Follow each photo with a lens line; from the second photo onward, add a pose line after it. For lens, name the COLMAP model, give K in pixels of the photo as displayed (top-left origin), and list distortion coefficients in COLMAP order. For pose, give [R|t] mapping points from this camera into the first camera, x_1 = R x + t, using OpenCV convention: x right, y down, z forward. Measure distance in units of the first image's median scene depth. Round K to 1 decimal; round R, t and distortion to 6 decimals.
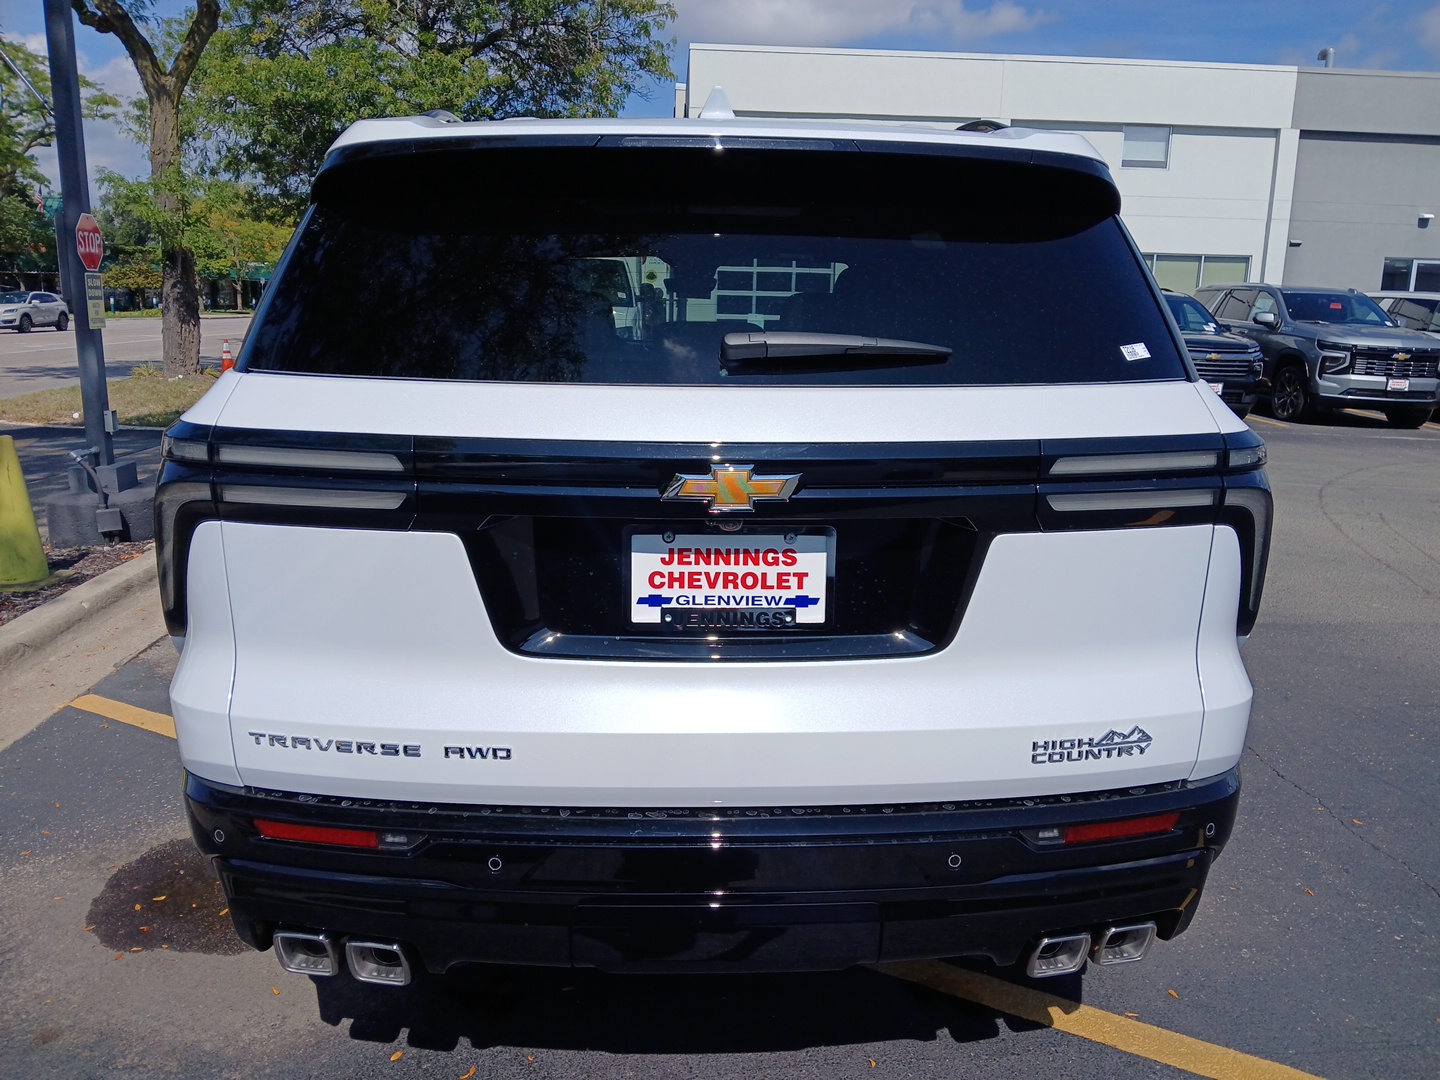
lens RADIAL K [[1137.7, 0, 730.8], [0, 1137.7, 539.4], [0, 0, 1]] dist [0.057661, -0.129334]
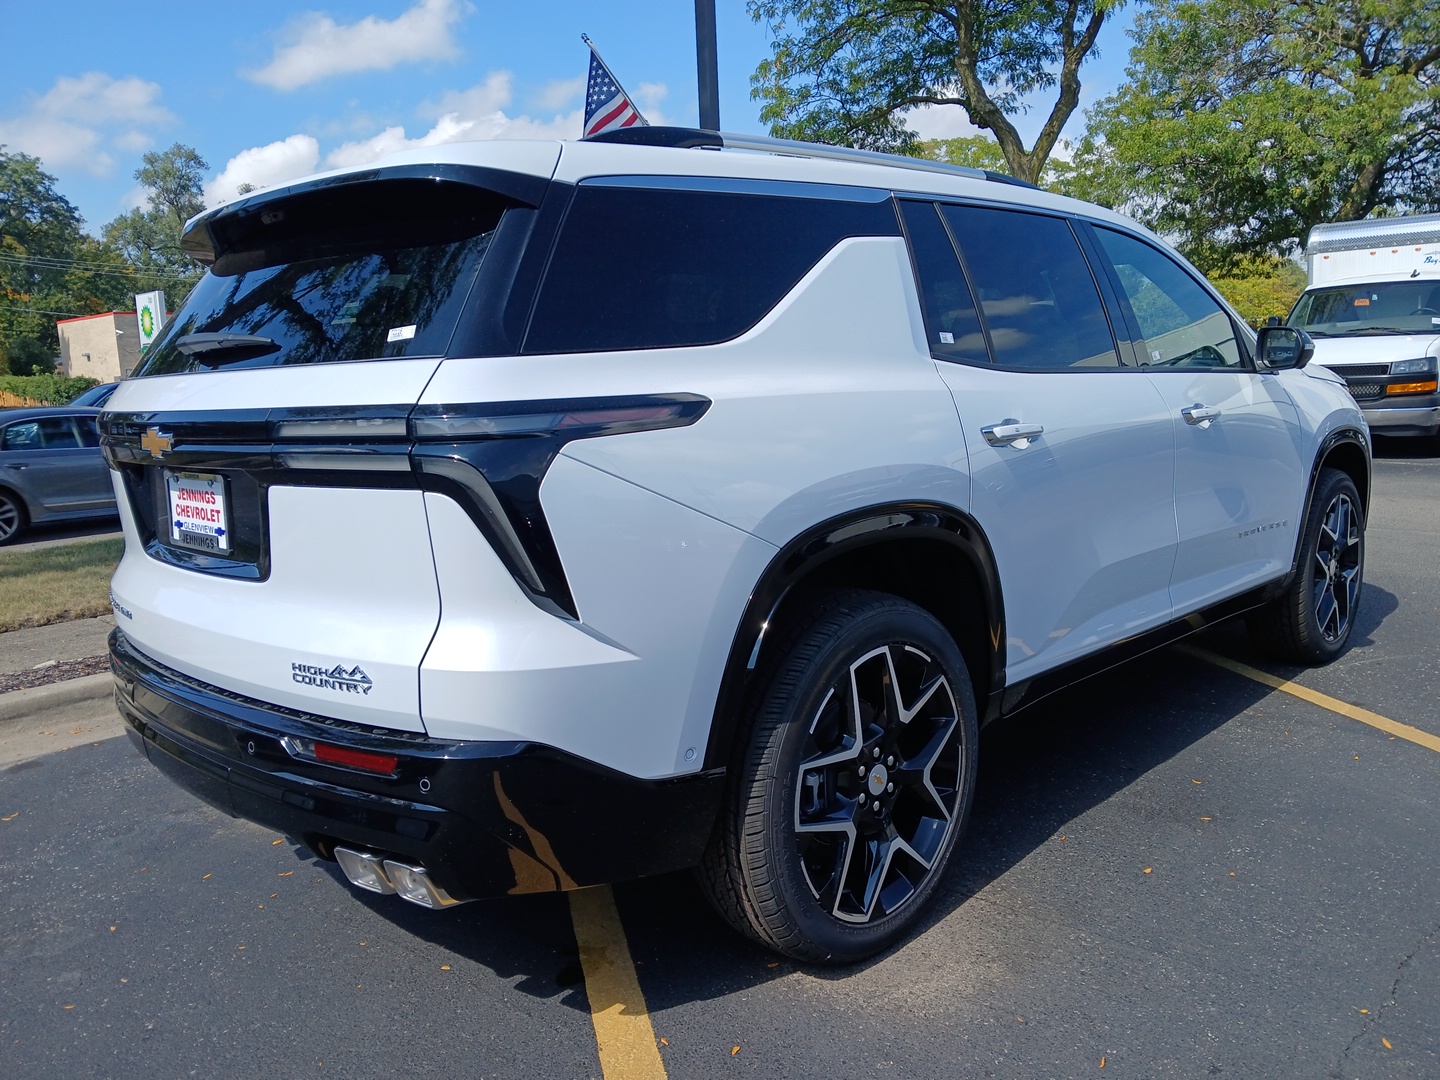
lens RADIAL K [[1137.7, 0, 730.8], [0, 1137.7, 539.4], [0, 0, 1]] dist [0.057661, -0.129334]
pose [[0.679774, 0.065682, -0.730475, 0.910007], [-0.101828, 0.994788, -0.005312, 0.005590], [0.726318, 0.077994, 0.682919, 0.319128]]
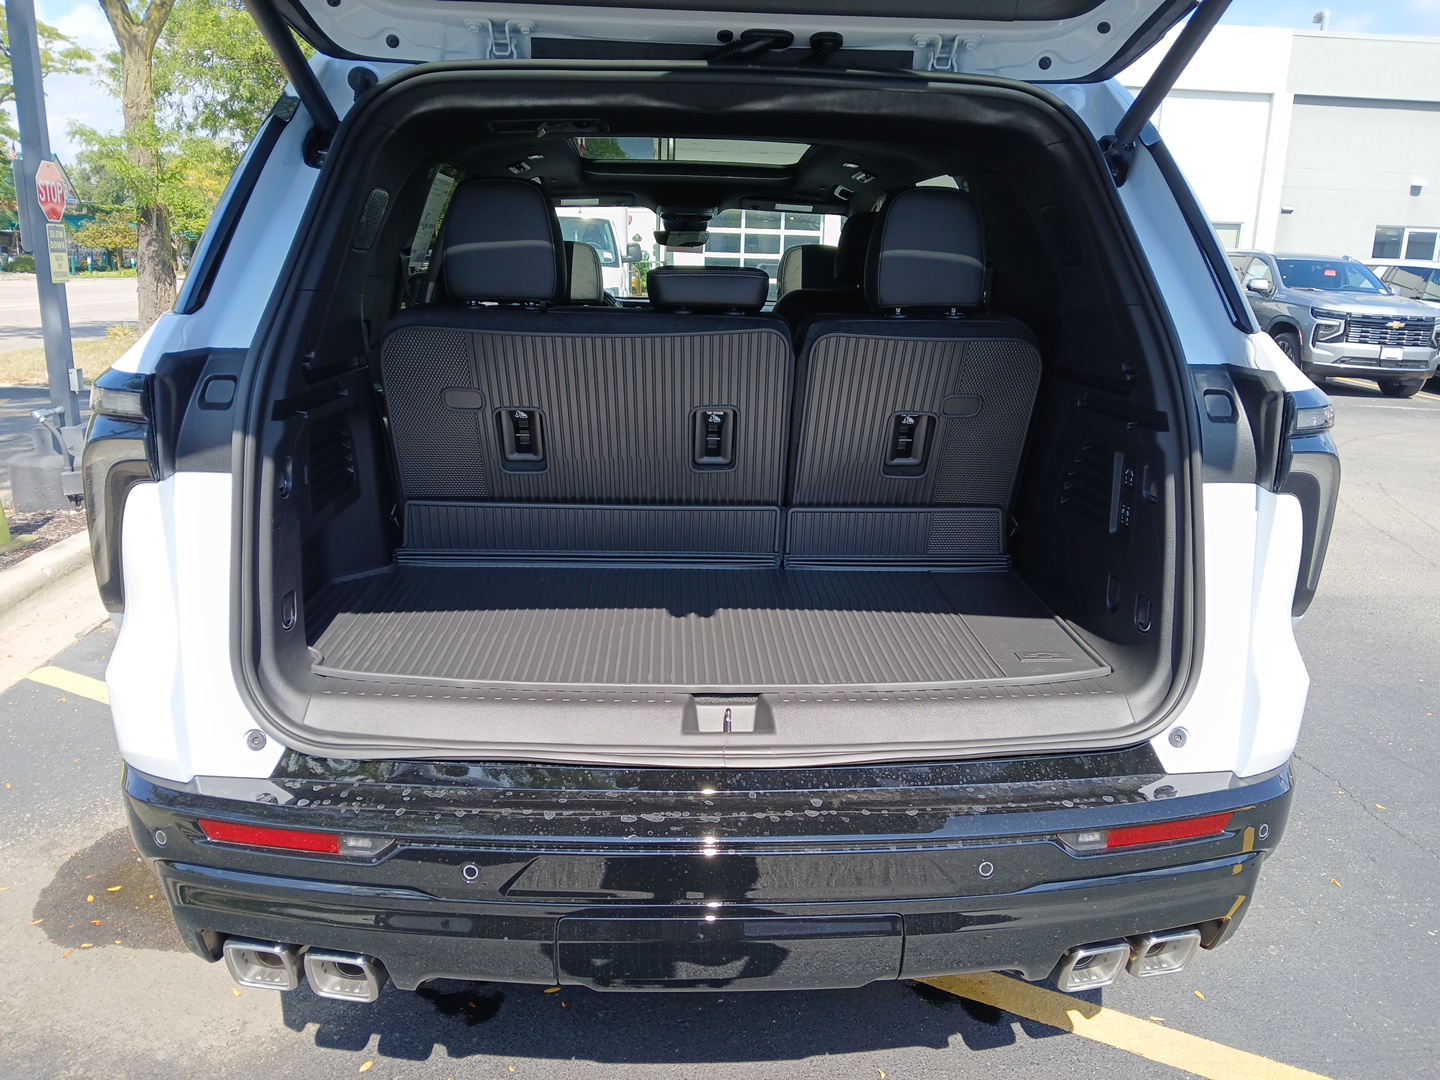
lens RADIAL K [[1138.4, 0, 720.0], [0, 1138.4, 540.0], [0, 0, 1]] dist [0.049965, -0.088190]
pose [[0.999978, 0.005192, 0.004205, -0.010268], [-0.005314, 0.999552, 0.029454, -0.000558], [-0.004050, -0.029475, 0.999557, 0.068868]]
